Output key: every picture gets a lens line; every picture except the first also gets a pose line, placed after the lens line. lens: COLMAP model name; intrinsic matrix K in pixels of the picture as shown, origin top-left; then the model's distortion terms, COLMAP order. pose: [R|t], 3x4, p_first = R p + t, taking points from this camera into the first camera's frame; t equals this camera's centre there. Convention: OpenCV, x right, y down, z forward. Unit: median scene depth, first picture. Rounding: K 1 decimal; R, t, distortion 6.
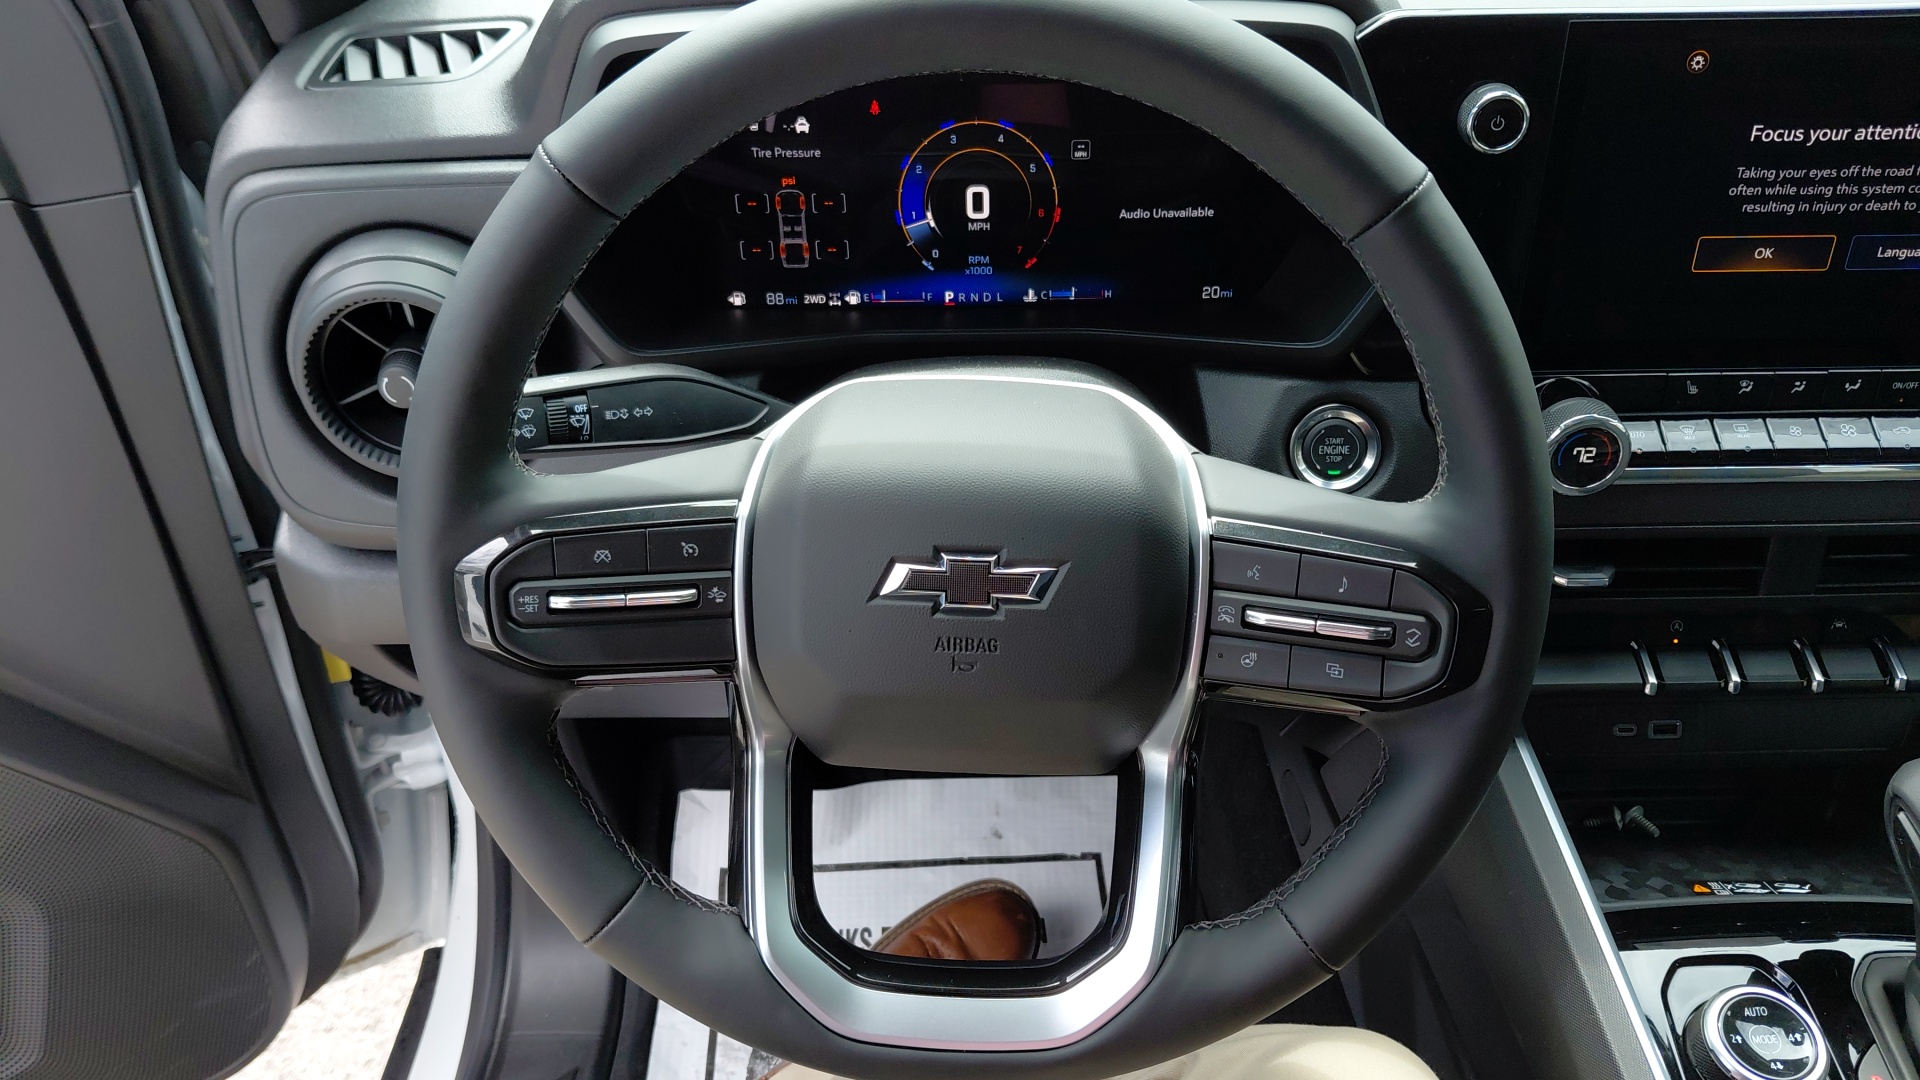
lens RADIAL K [[1428.0, 0, 969.3], [0, 1428.0, 543.1], [0, 0, 1]] dist [0.046977, -0.091533]
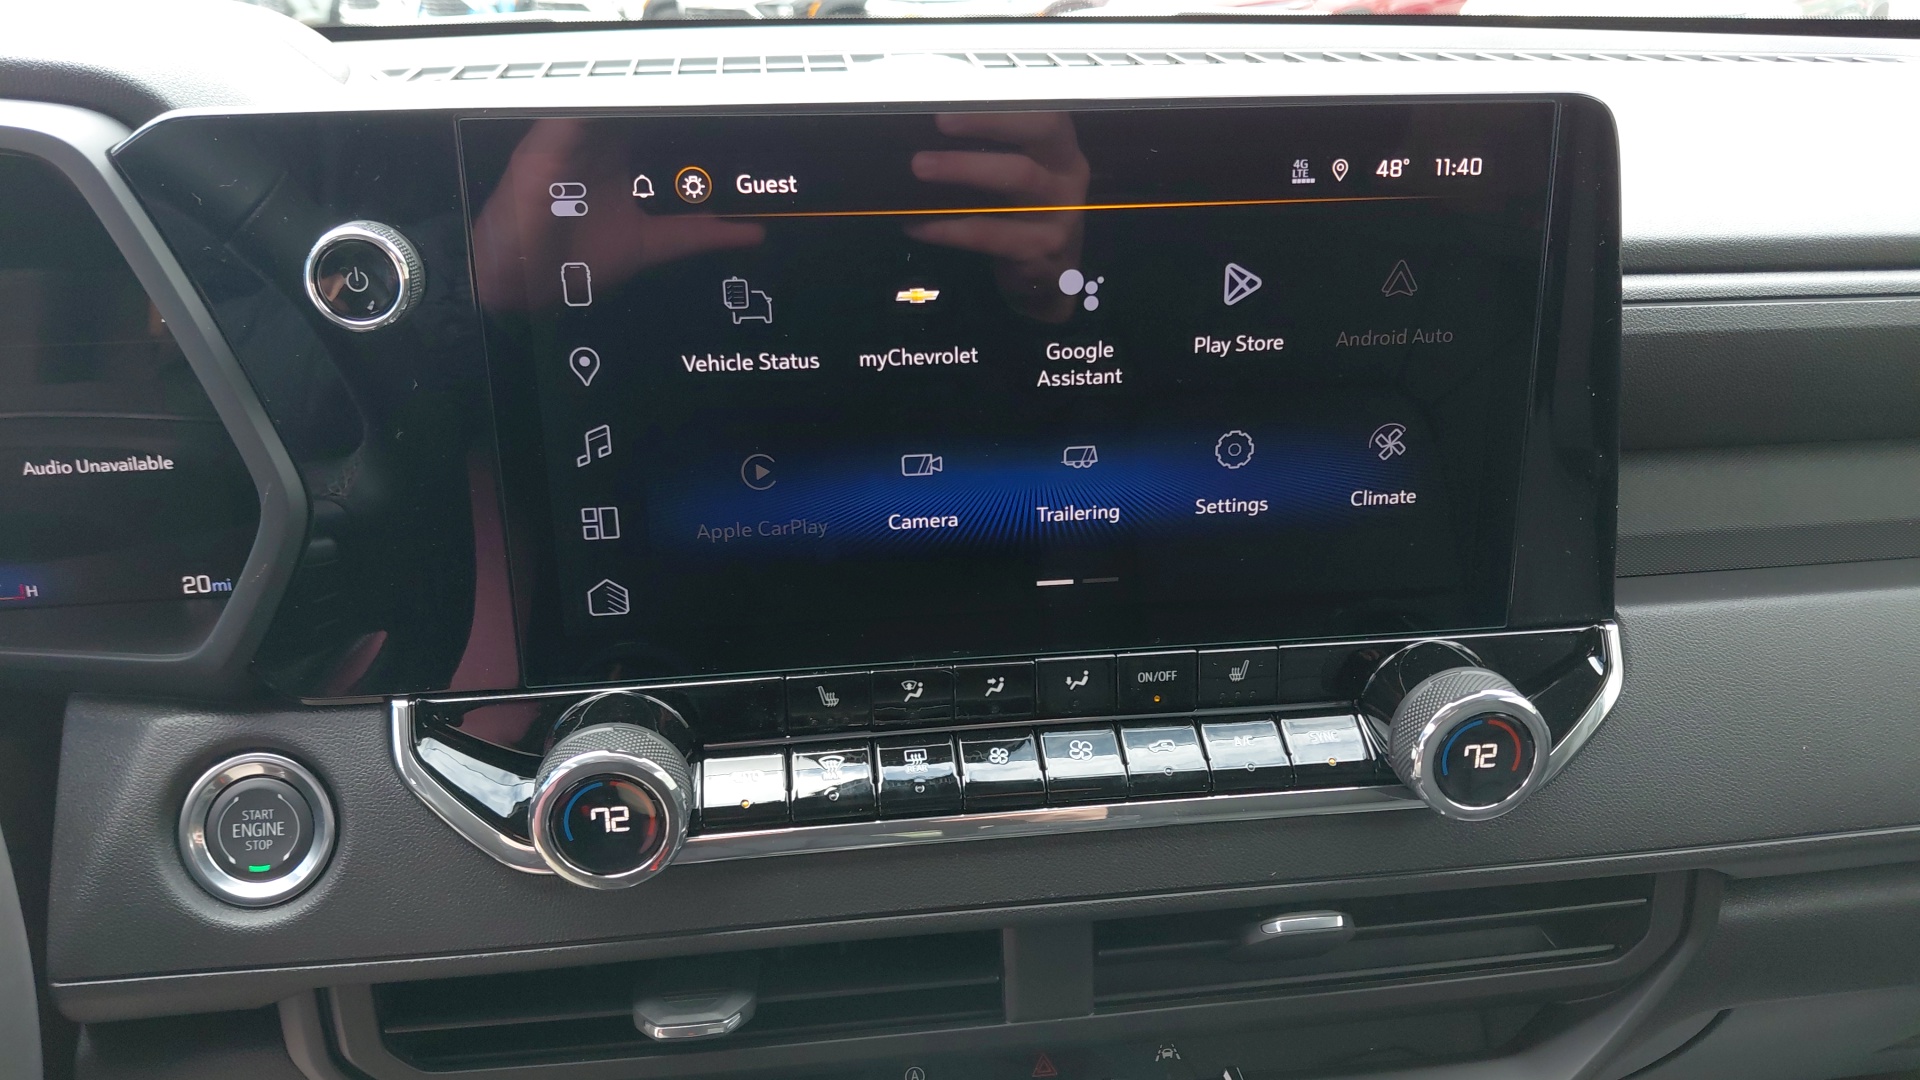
lens RADIAL K [[1461.5, 0, 960.0], [0, 1461.5, 540.0], [0, 0, 1]] dist [-0.037132, -0.003098]
pose [[0.990276, -0.033117, 0.135117, 0.455423], [0.063114, 0.972496, -0.224206, -0.028335], [-0.123975, 0.230554, 0.965130, 0.346011]]
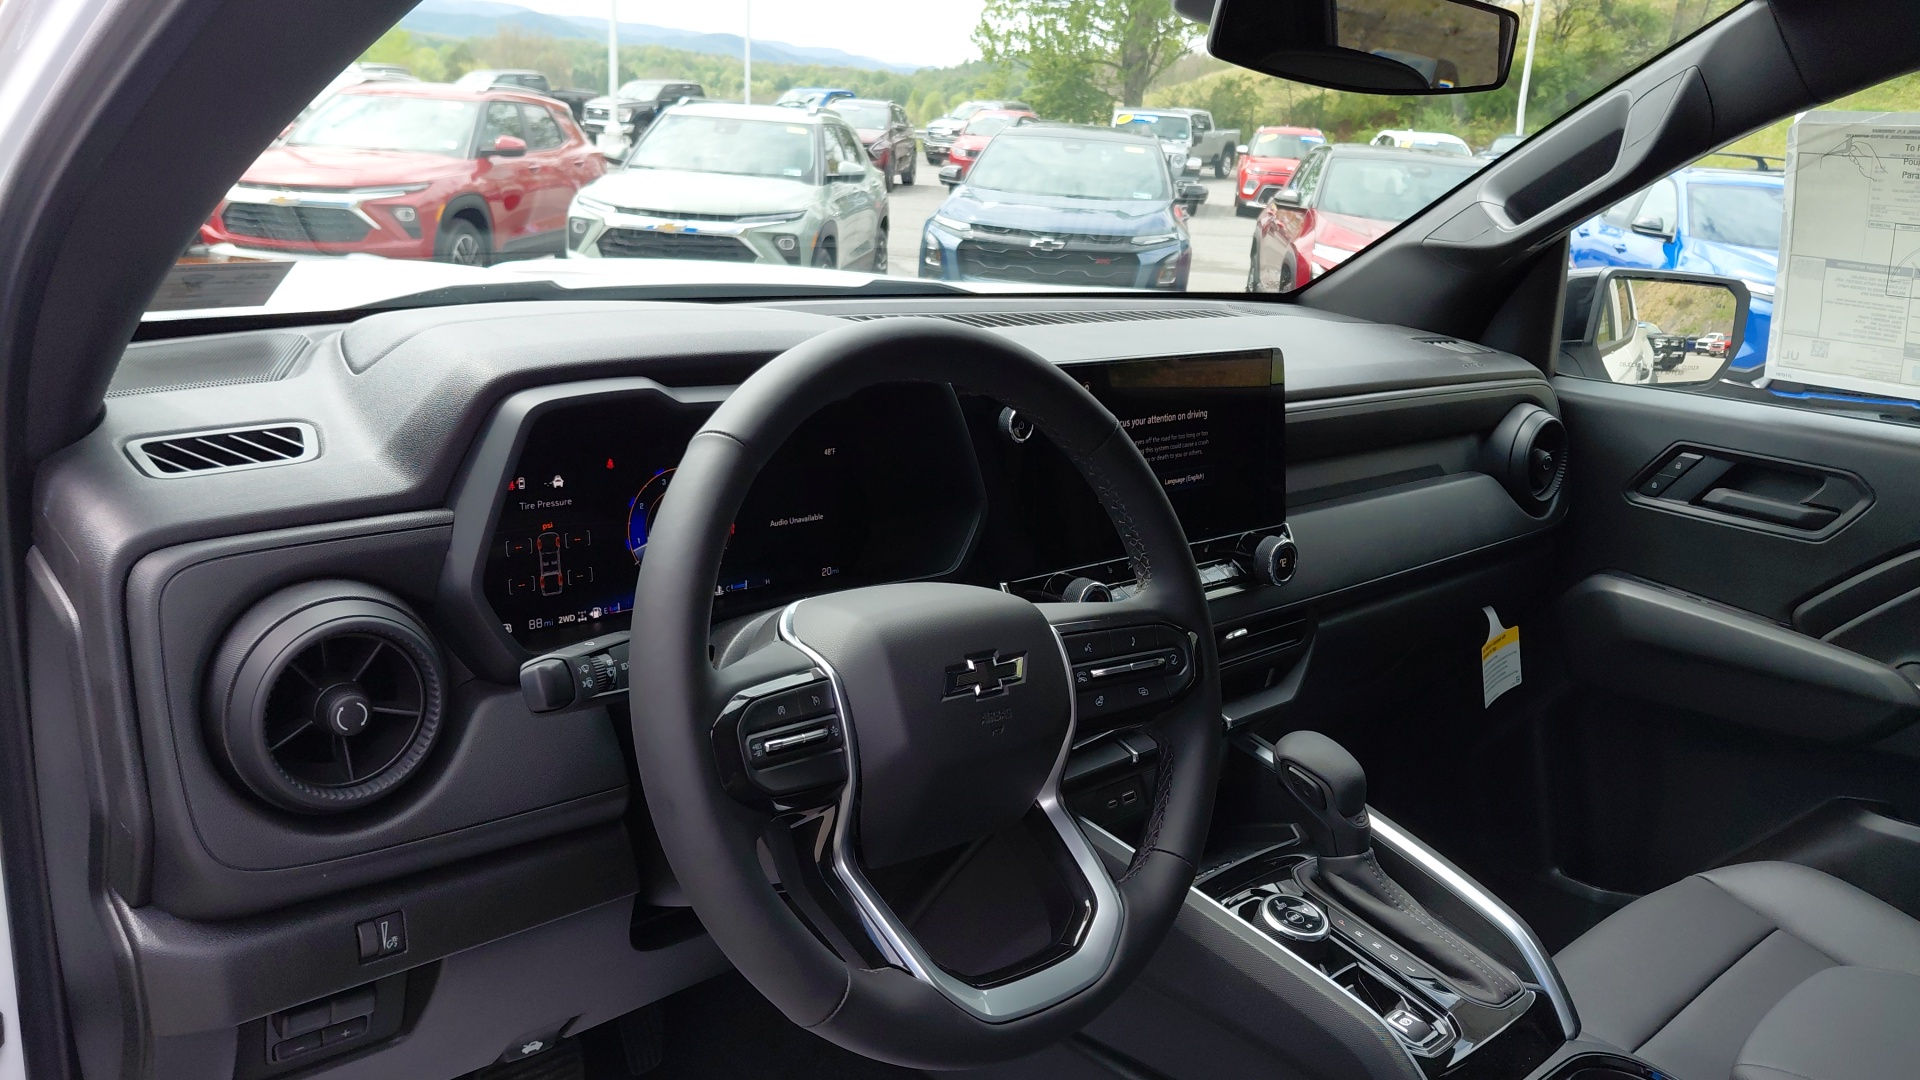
lens RADIAL K [[1392.0, 0, 960.0], [0, 1392.0, 540.0], [0, 0, 1]] dist [0.206904, -0.000670]
pose [[0.724172, -0.110873, 0.680649, -0.738289], [0.332389, 0.920897, -0.203634, 0.136317], [-0.604229, 0.373706, 0.703740, -0.088032]]
